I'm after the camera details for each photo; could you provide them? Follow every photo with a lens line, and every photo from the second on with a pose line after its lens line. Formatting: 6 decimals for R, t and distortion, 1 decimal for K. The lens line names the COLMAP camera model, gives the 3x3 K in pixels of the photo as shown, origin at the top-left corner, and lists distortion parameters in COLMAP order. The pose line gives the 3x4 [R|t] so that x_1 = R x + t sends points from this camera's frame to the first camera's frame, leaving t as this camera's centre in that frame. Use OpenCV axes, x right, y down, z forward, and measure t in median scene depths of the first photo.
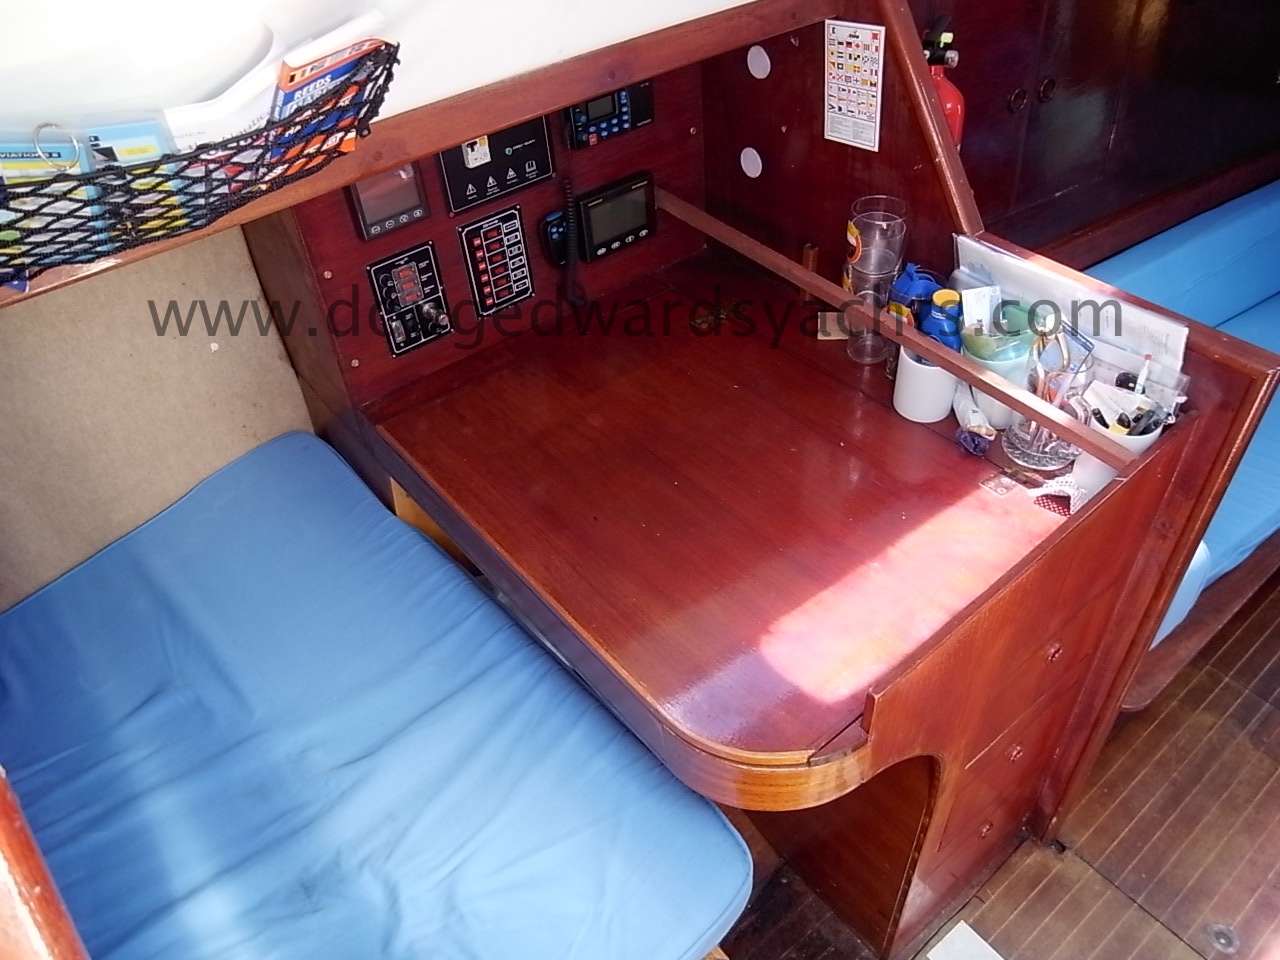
lens RADIAL K [[909.0, 0, 629.5], [0, 909.0, 483.5], [0, 0, 1]] dist [-0.081061, 0.059826]
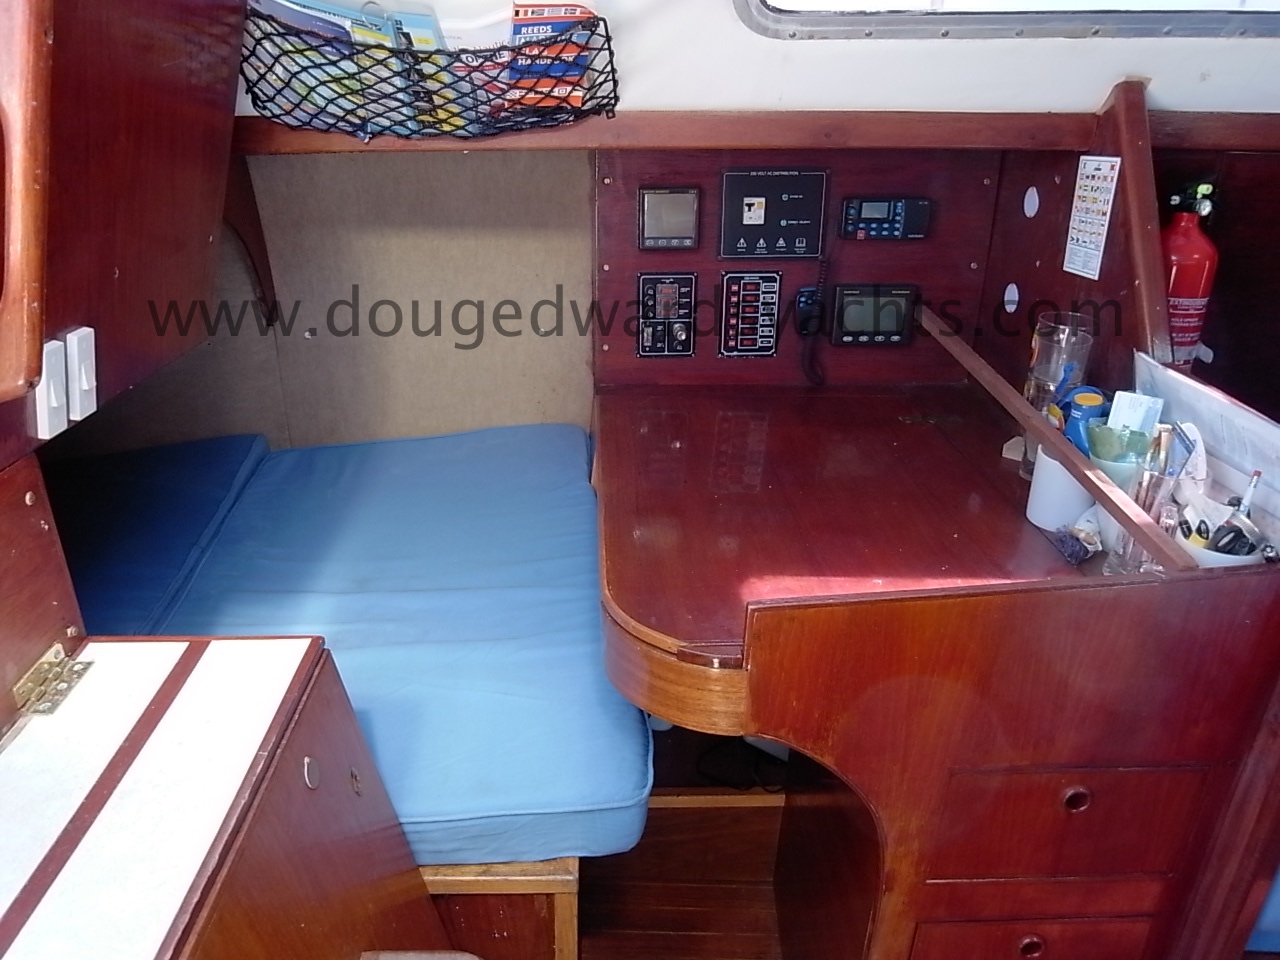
lens RADIAL K [[909.0, 0, 629.5], [0, 909.0, 483.5], [0, 0, 1]] dist [-0.081061, 0.059826]
pose [[0.812113, 0.315923, -0.490576, 0.429827], [-0.436878, 0.886532, -0.152309, 0.227146], [0.386793, 0.338014, 0.857985, 0.009399]]
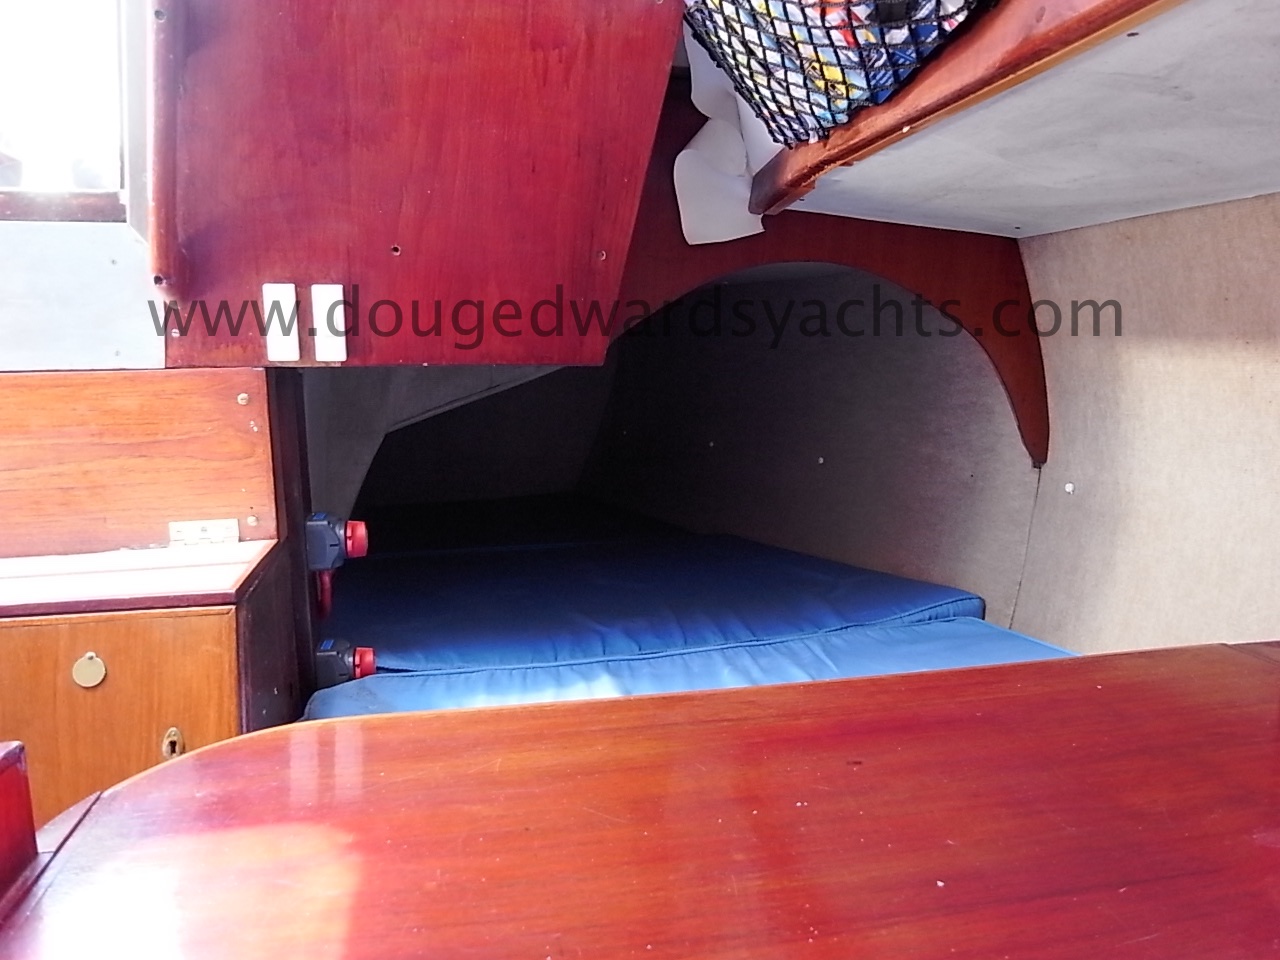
lens RADIAL K [[909.0, 0, 629.5], [0, 909.0, 483.5], [0, 0, 1]] dist [-0.081061, 0.059826]
pose [[-0.428148, 0.212406, -0.878392, 0.352748], [-0.561489, 0.699085, 0.442730, -0.185358], [0.708109, 0.682762, -0.180049, 0.850025]]
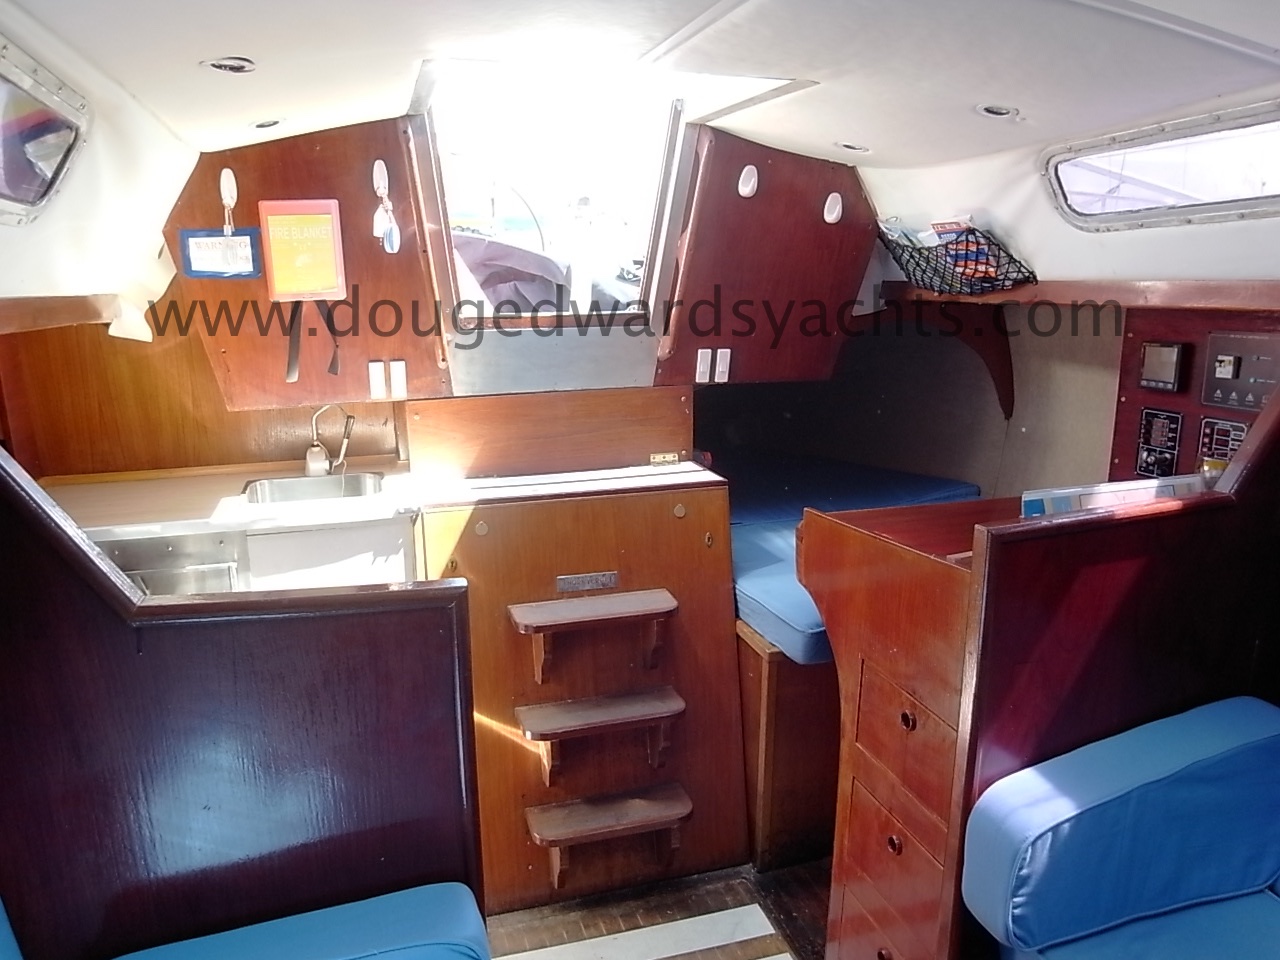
lens RADIAL K [[909.0, 0, 629.5], [0, 909.0, 483.5], [0, 0, 1]] dist [-0.081061, 0.059826]
pose [[-0.351479, 0.294223, -0.888761, 1.531282], [-0.587304, 0.670000, 0.454064, -0.346508], [0.729066, 0.681566, -0.062692, 0.551007]]
